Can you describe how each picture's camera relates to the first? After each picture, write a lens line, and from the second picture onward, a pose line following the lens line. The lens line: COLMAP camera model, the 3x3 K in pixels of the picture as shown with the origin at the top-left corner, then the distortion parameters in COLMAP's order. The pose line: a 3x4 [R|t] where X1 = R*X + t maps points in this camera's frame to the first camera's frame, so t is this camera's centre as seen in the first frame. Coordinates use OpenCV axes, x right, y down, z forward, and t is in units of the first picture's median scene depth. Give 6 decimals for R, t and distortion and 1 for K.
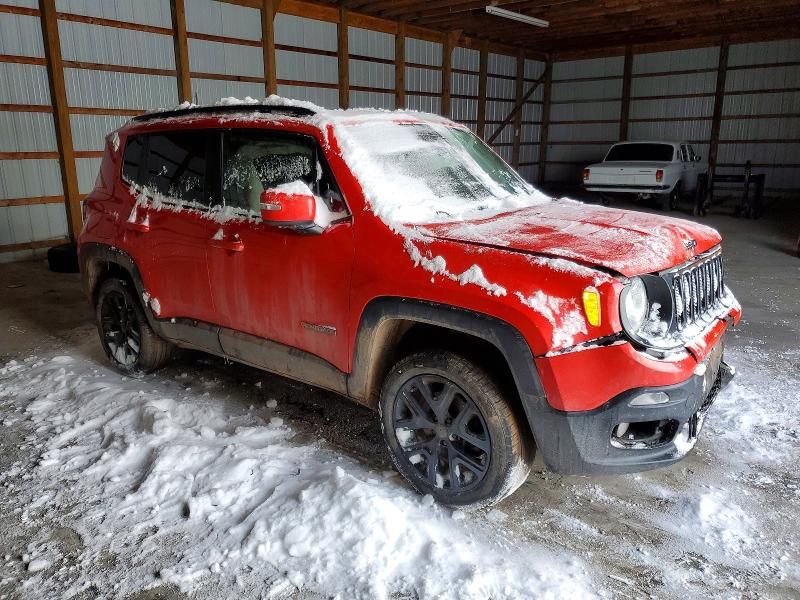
lens RADIAL K [[624.8, 0, 400.0], [0, 624.8, 300.0], [0, 0, 1]] dist [0.009512, 0.001522]
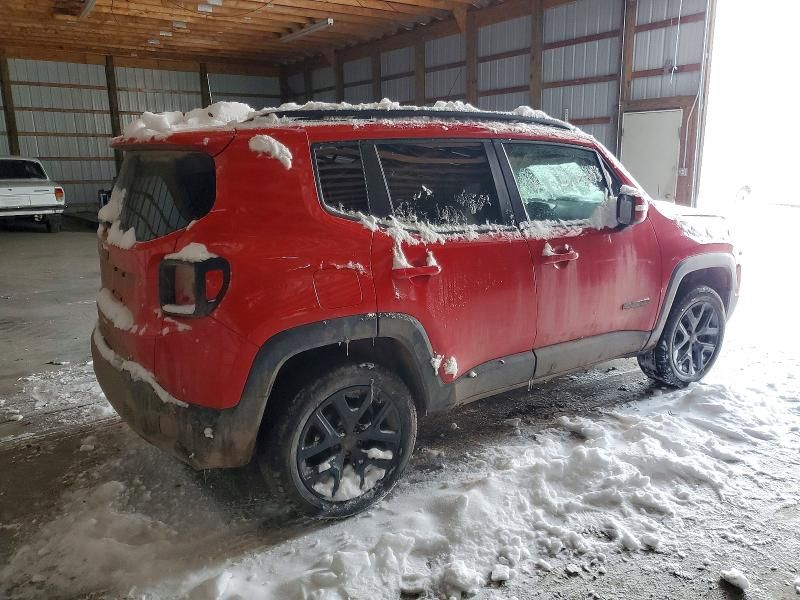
lens RADIAL K [[624.8, 0, 400.0], [0, 624.8, 300.0], [0, 0, 1]] dist [0.009512, 0.001522]
pose [[0.301340, -0.212549, 0.929525, -1.107260], [0.237764, 0.960795, 0.142620, -0.194259], [-0.923397, 0.178031, 0.340063, 0.785469]]
